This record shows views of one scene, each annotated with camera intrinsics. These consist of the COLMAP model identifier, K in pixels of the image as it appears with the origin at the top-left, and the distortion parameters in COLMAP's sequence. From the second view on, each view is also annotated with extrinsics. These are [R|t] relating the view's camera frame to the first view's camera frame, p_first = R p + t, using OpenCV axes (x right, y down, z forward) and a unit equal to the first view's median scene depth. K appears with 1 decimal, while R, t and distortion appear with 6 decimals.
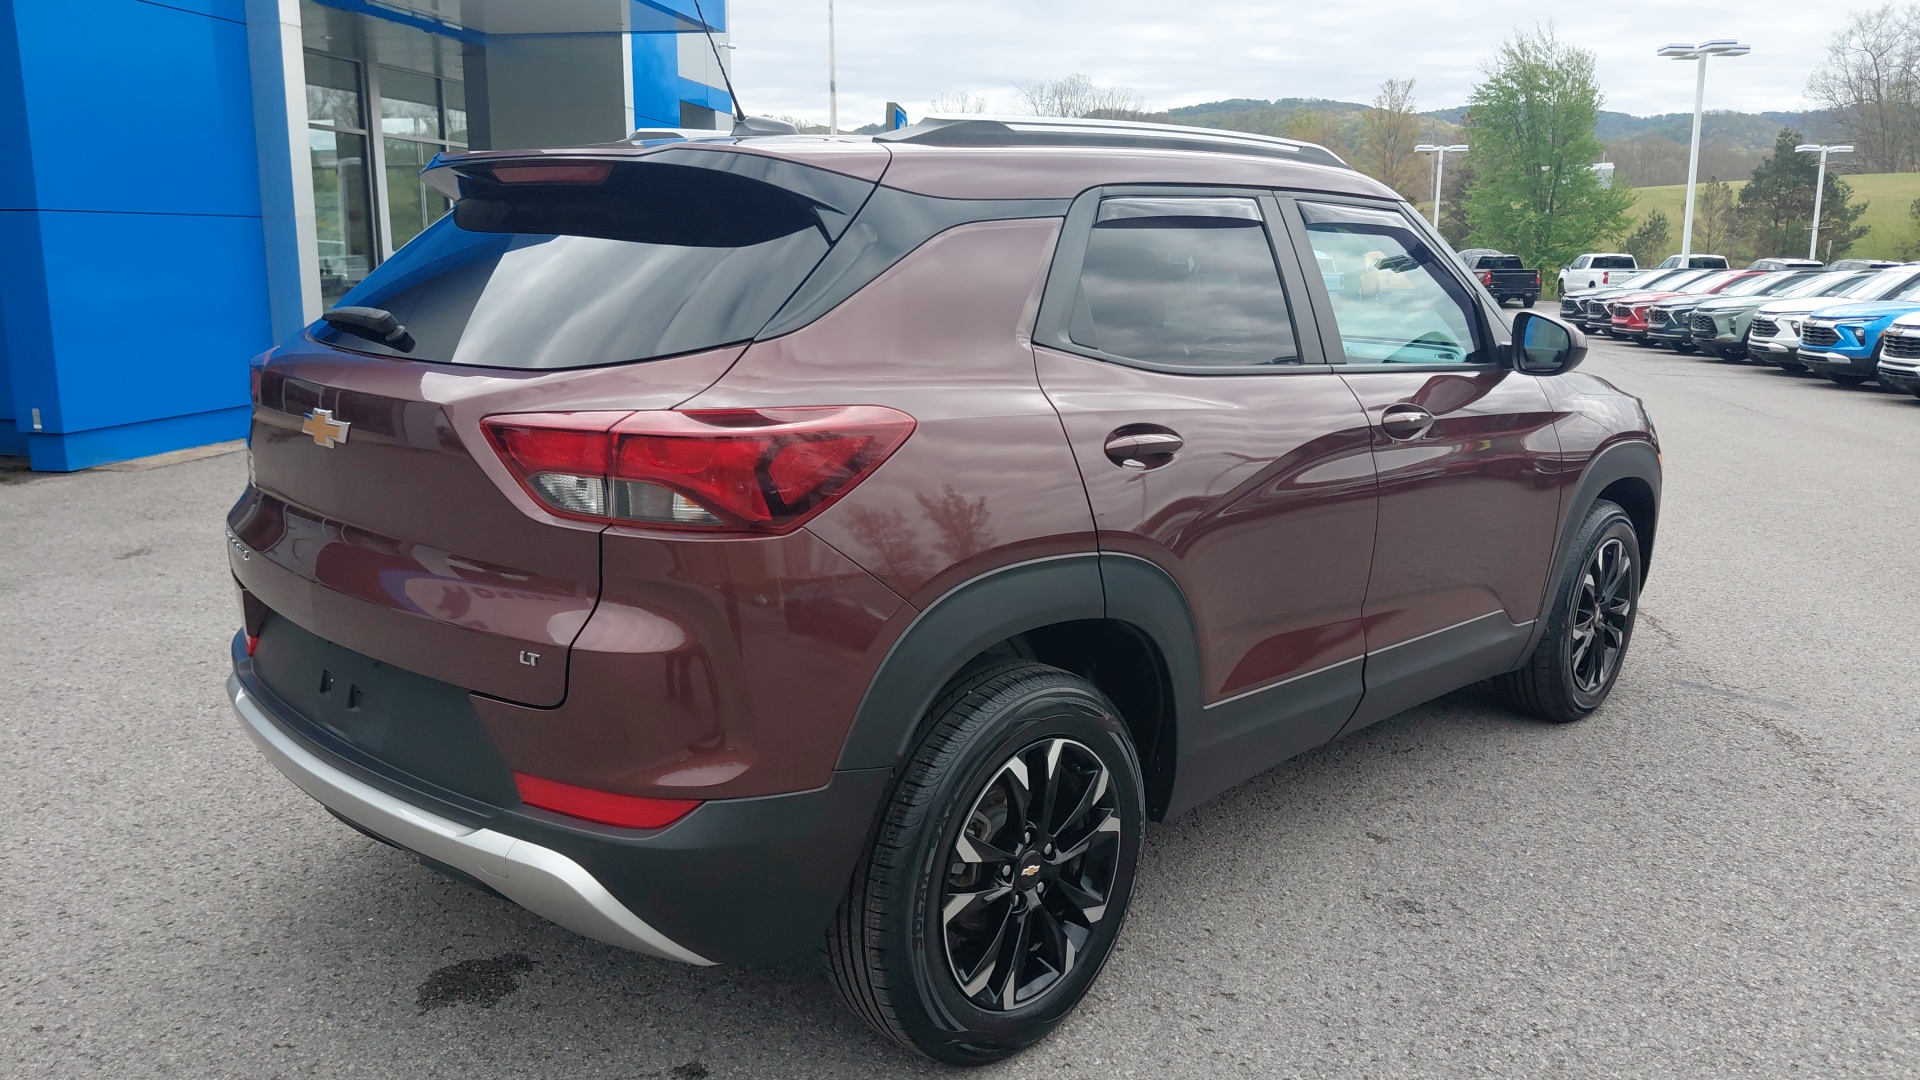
lens RADIAL K [[1480.3, 0, 1060.5], [0, 1480.3, 515.6], [0, 0, 1]] dist [0.027950, 0.002821]
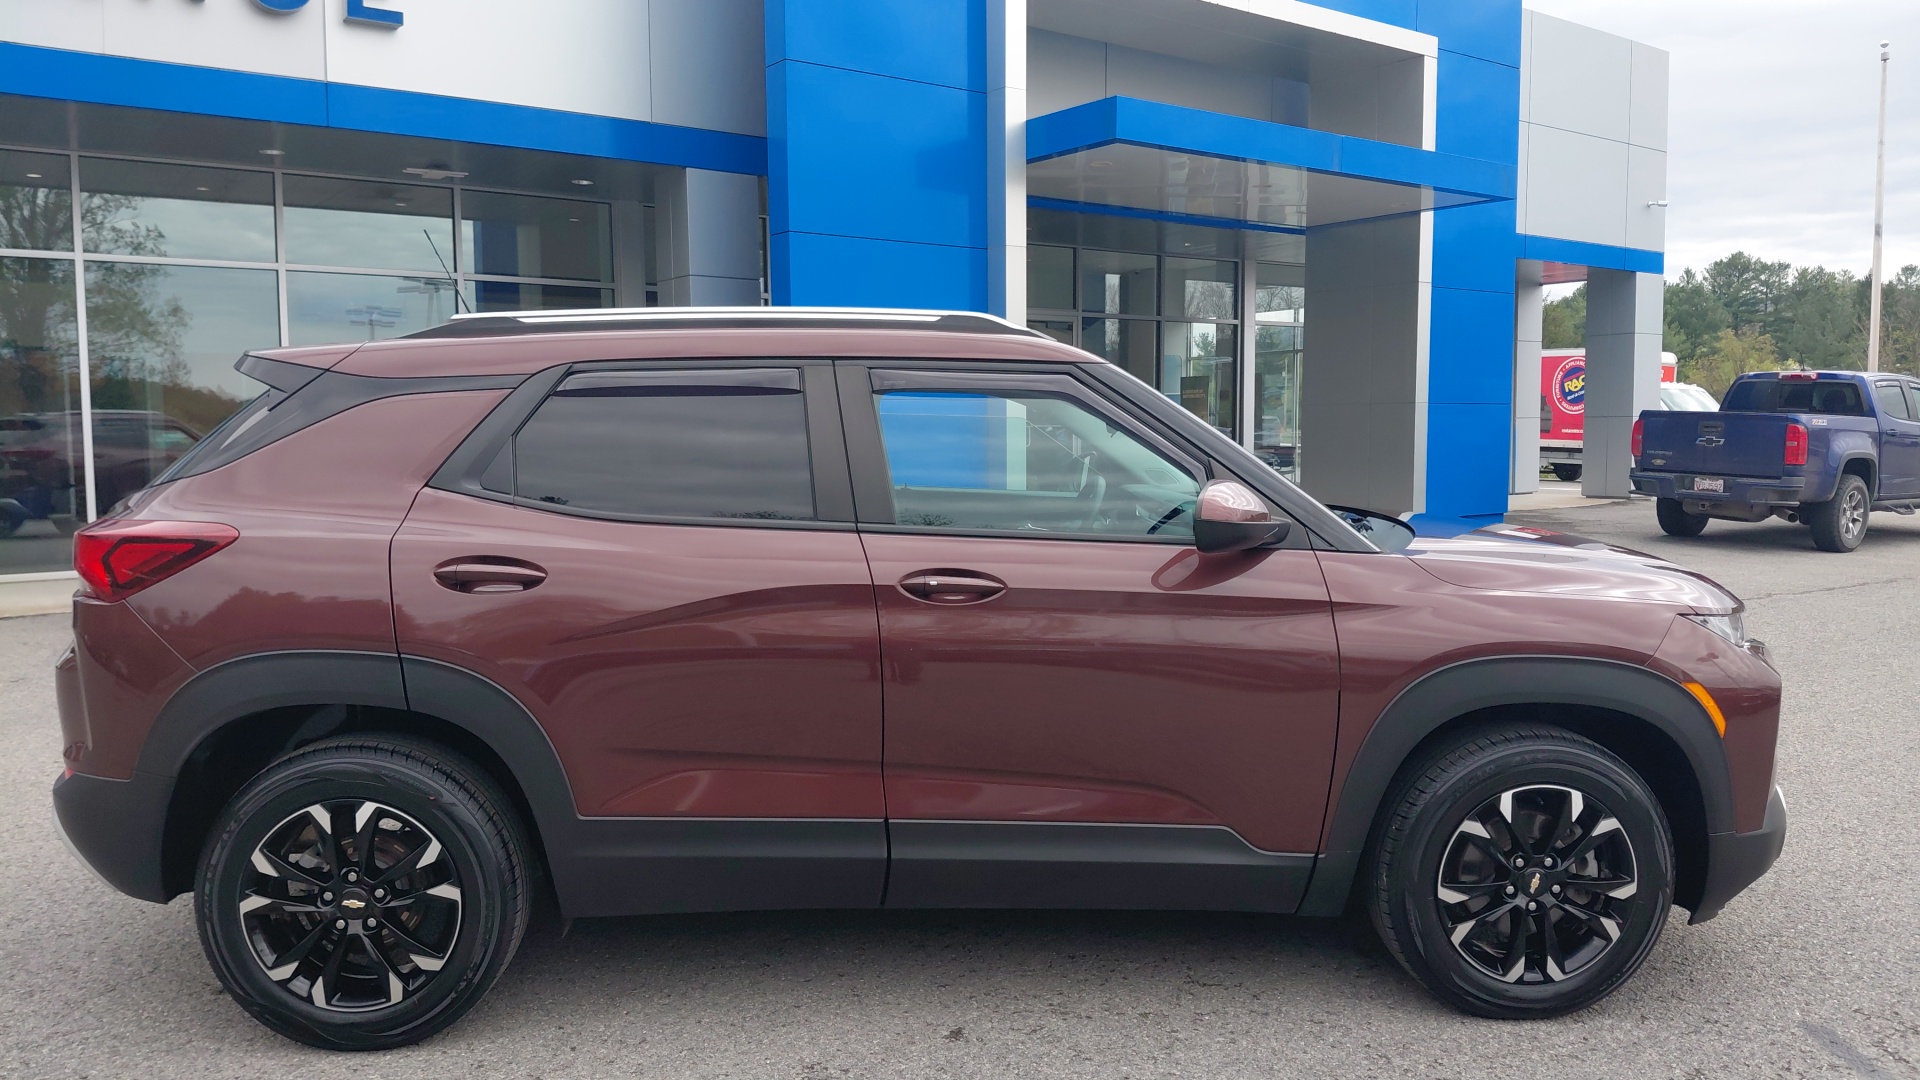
lens RADIAL K [[1533.3, 0, 960.0], [0, 1533.3, 540.0], [0, 0, 1]] dist [-0.004073, -0.008163]
pose [[0.714388, 0.045998, -0.698236, 1.231258], [-0.117335, 0.991583, -0.054726, -0.056037], [0.689842, 0.121023, 0.713773, 0.384665]]
